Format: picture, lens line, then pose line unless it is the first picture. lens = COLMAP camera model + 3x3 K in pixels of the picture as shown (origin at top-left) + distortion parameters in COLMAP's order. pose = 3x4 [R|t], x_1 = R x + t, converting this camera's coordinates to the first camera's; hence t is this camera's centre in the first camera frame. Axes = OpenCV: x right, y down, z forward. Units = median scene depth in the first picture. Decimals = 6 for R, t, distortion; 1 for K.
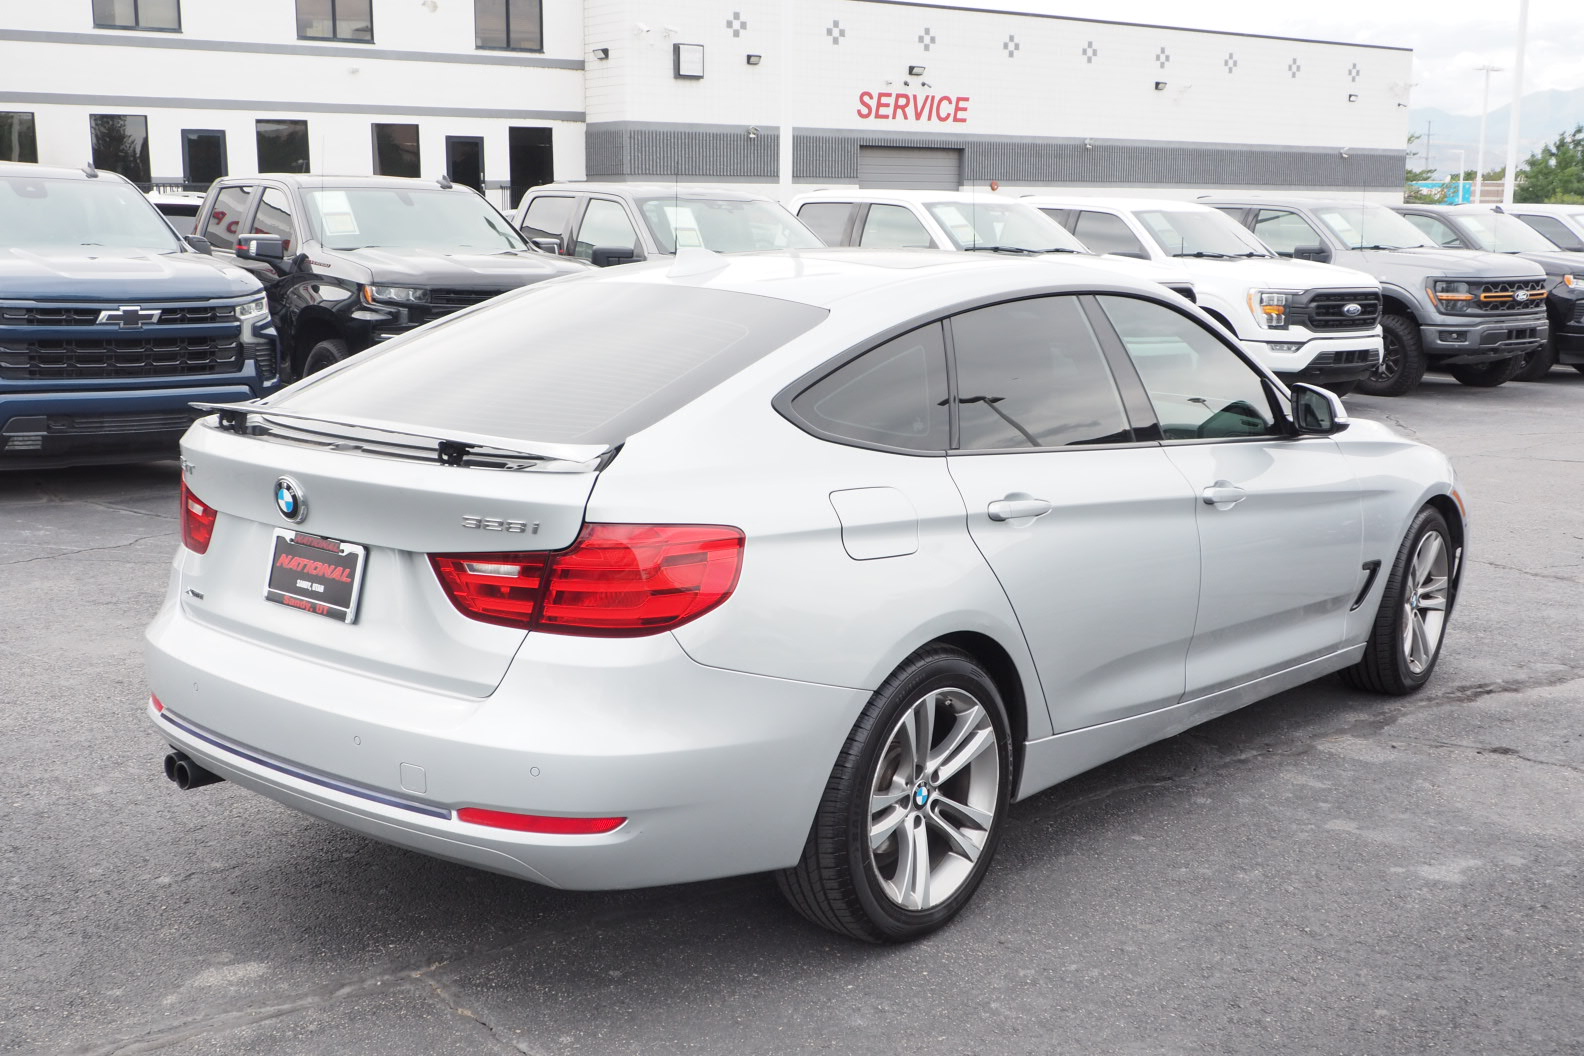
lens RADIAL K [[1750.3, 0, 792.0], [0, 1750.3, 528.0], [0, 0, 1]] dist [-0.007138, -0.002169]
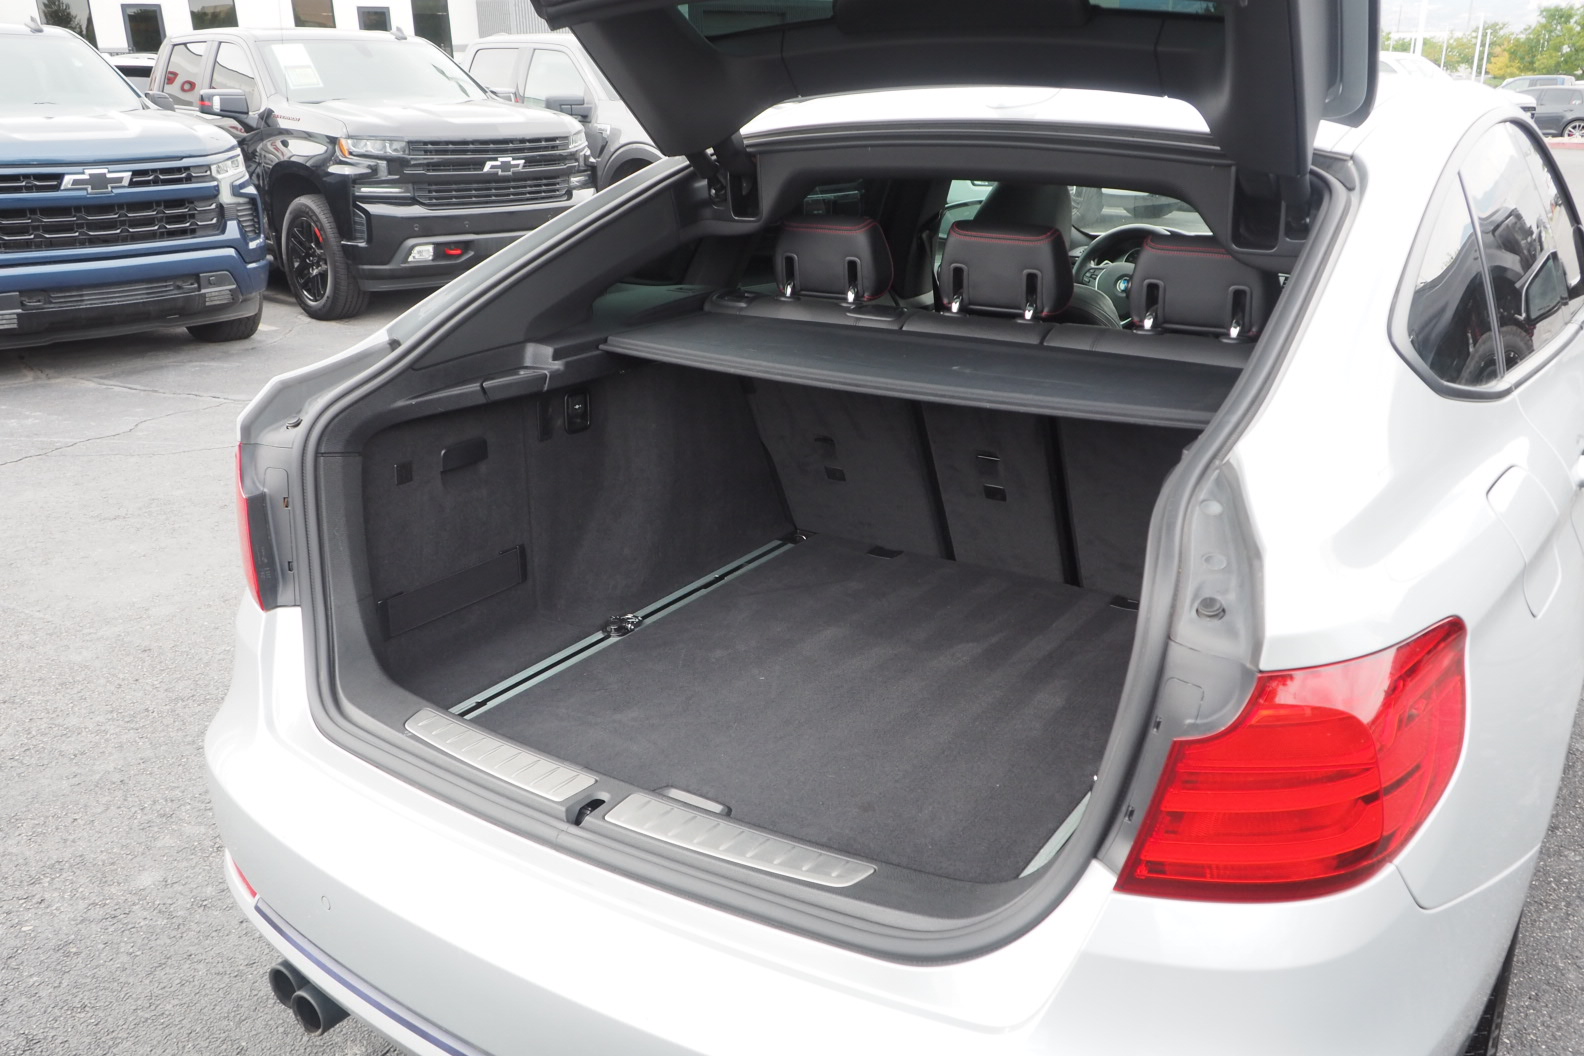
lens RADIAL K [[1282.6, 0, 792.0], [0, 1282.6, 528.0], [0, 0, 1]] dist [-0.000995, -0.013083]
pose [[0.991845, -0.063020, 0.110778, -0.090906], [0.044015, 0.985088, 0.166324, -0.032894], [-0.119608, -0.160092, 0.979829, 0.236860]]
